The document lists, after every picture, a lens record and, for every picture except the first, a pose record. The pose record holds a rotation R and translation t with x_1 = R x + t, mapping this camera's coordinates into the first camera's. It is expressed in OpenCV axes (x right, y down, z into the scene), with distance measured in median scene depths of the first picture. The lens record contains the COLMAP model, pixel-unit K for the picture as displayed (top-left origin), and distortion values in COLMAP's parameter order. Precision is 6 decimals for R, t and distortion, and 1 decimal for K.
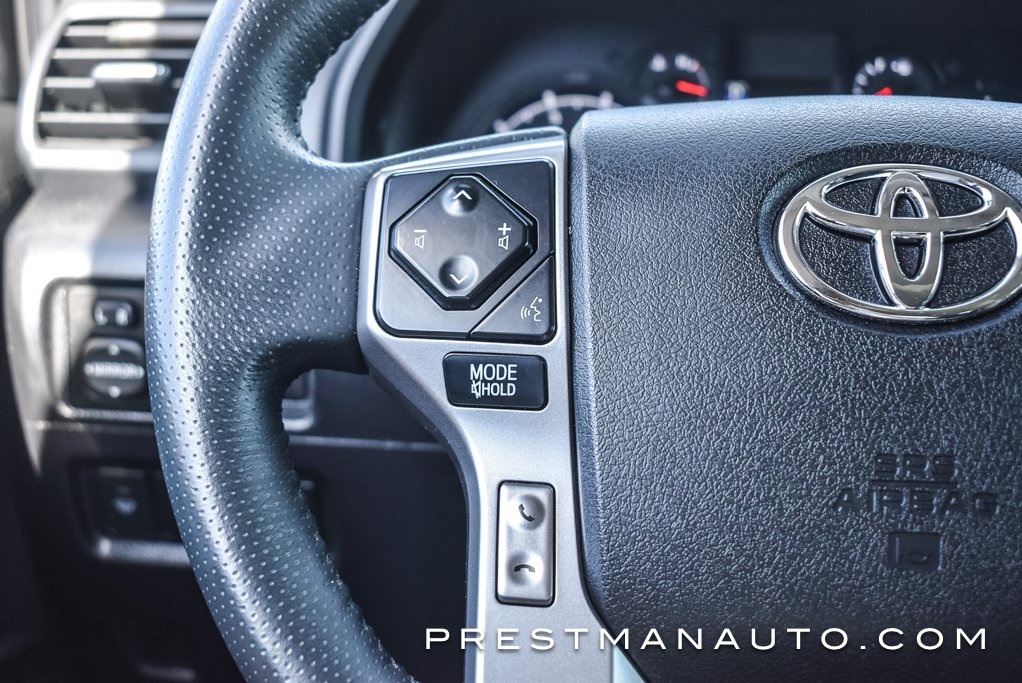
lens RADIAL K [[1326.5, 0, 511.0], [0, 1326.5, 341.5], [0, 0, 1]] dist [-0.016827, -0.034614]
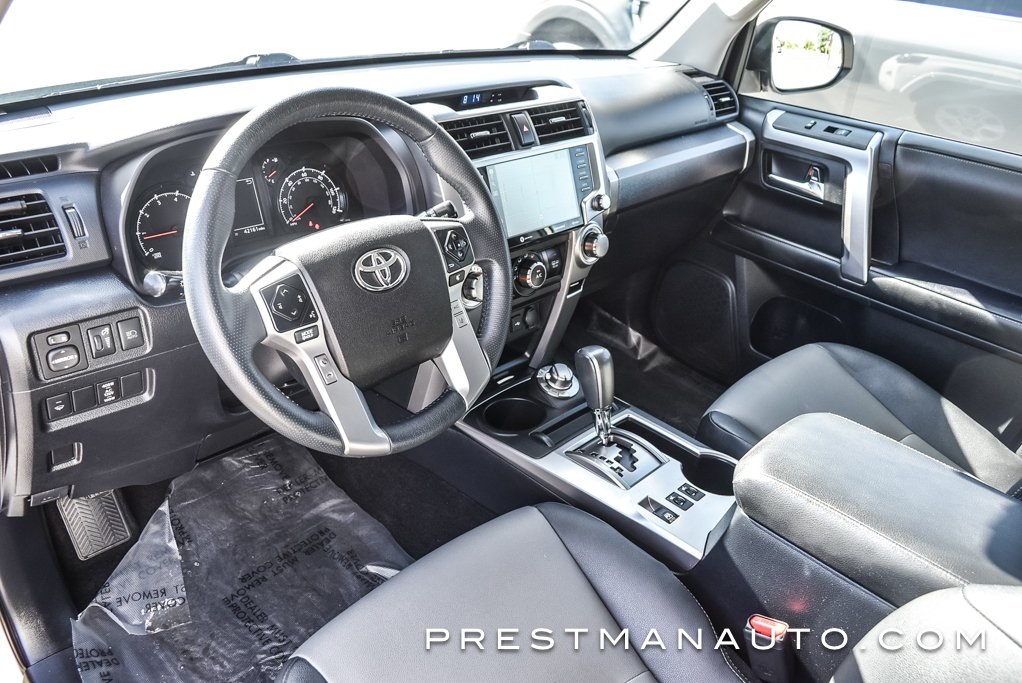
lens RADIAL K [[778.1, 0, 511.0], [0, 778.1, 341.5], [0, 0, 1]] dist [-0.022478, 0.008016]
pose [[0.639318, -0.340659, 0.689366, -1.207467], [0.114791, 0.928747, 0.352495, -0.683508], [-0.760326, -0.146223, 0.632869, -0.905474]]
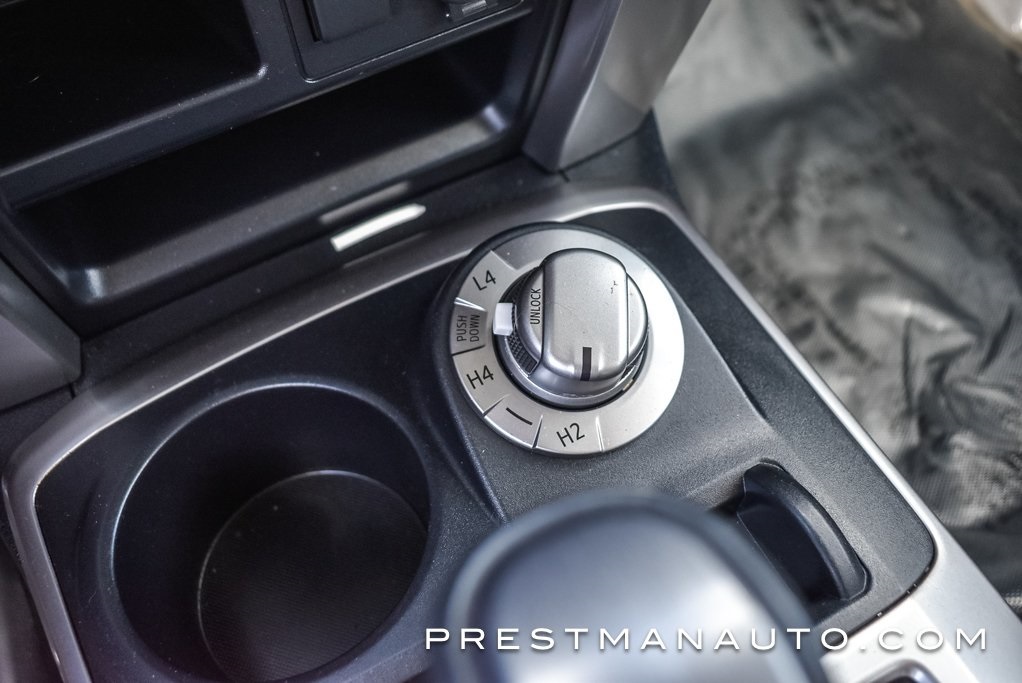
lens RADIAL K [[921.8, 0, 511.0], [0, 921.8, 341.5], [0, 0, 1]] dist [-0.010854, -0.004317]
pose [[0.826884, -0.482649, 0.288639, 1.317810], [0.142328, 0.676149, 0.722887, 0.295913], [-0.544063, -0.556662, 0.627792, 0.873925]]
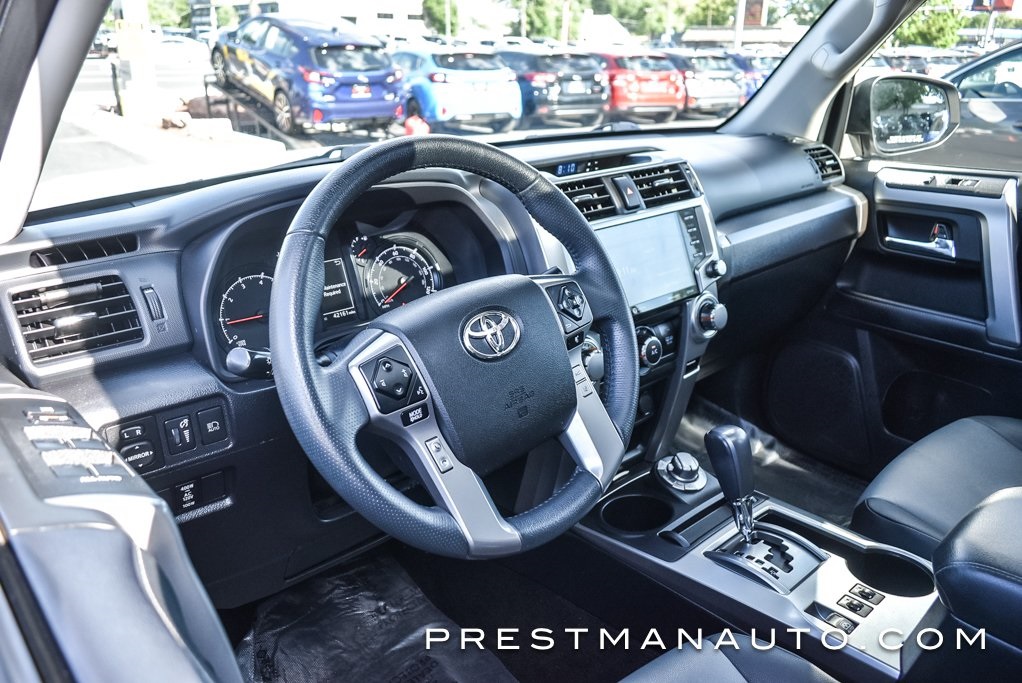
lens RADIAL K [[778.1, 0, 511.0], [0, 778.1, 341.5], [0, 0, 1]] dist [-0.022478, 0.008016]
pose [[0.685933, -0.275014, 0.673693, -1.097029], [0.197236, 0.961439, 0.191657, -0.453867], [-0.700424, 0.001412, 0.713726, -0.555102]]
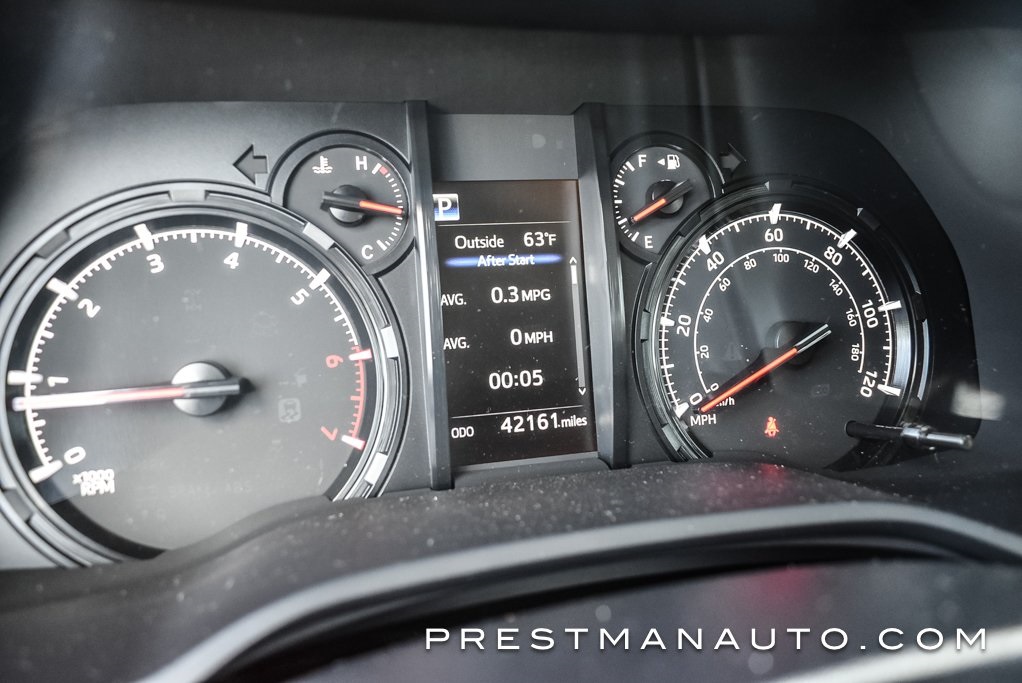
lens RADIAL K [[778.1, 0, 511.0], [0, 778.1, 341.5], [0, 0, 1]] dist [-0.022478, 0.008016]
pose [[0.939004, -0.104983, 0.327490, 0.122066], [0.077558, 0.992380, 0.095744, -0.288459], [-0.335046, -0.064505, 0.939991, 1.146366]]
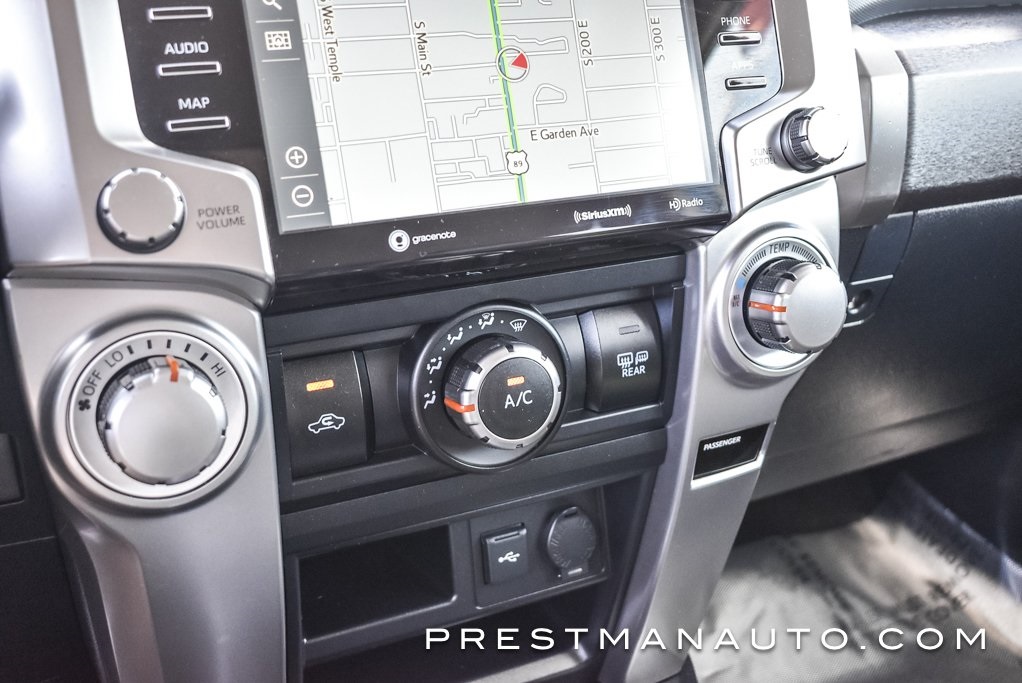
lens RADIAL K [[1037.9, 0, 511.0], [0, 1037.9, 341.5], [0, 0, 1]] dist [-0.020940, -0.016576]
pose [[0.866128, -0.195267, 0.460101, 0.921572], [0.121297, 0.975128, 0.185506, 0.029261], [-0.484880, -0.104863, 0.868271, 0.274401]]
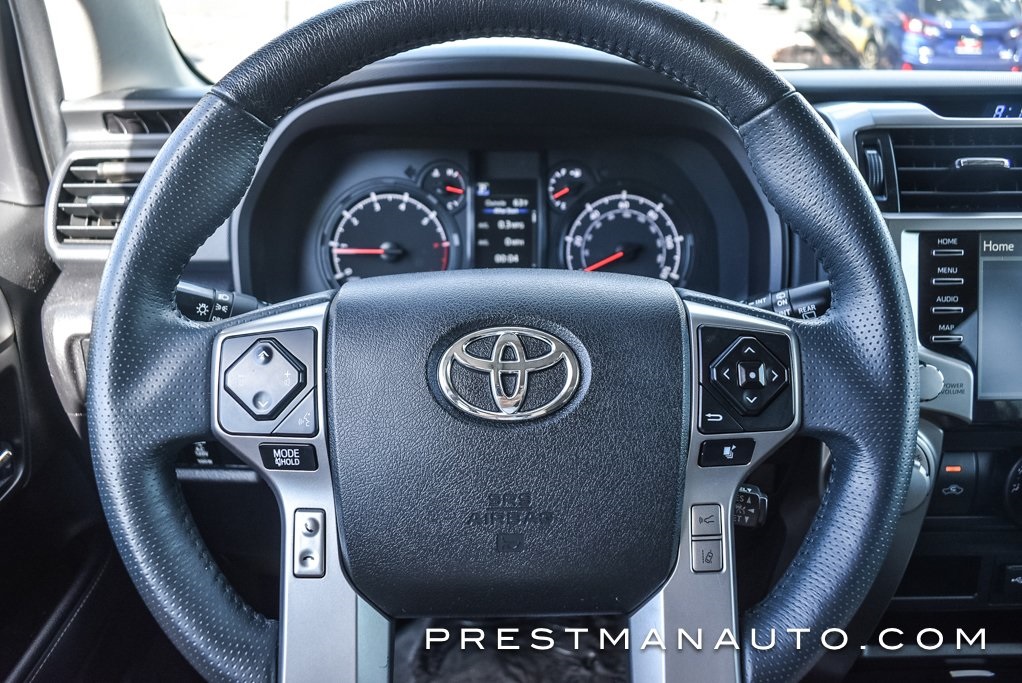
lens RADIAL K [[778.1, 0, 511.0], [0, 778.1, 341.5], [0, 0, 1]] dist [-0.022478, 0.008016]
pose [[0.995417, -0.046663, 0.083467, 0.211203], [0.032374, 0.985761, 0.165005, -0.292993], [-0.089978, -0.161546, 0.982755, -0.050137]]
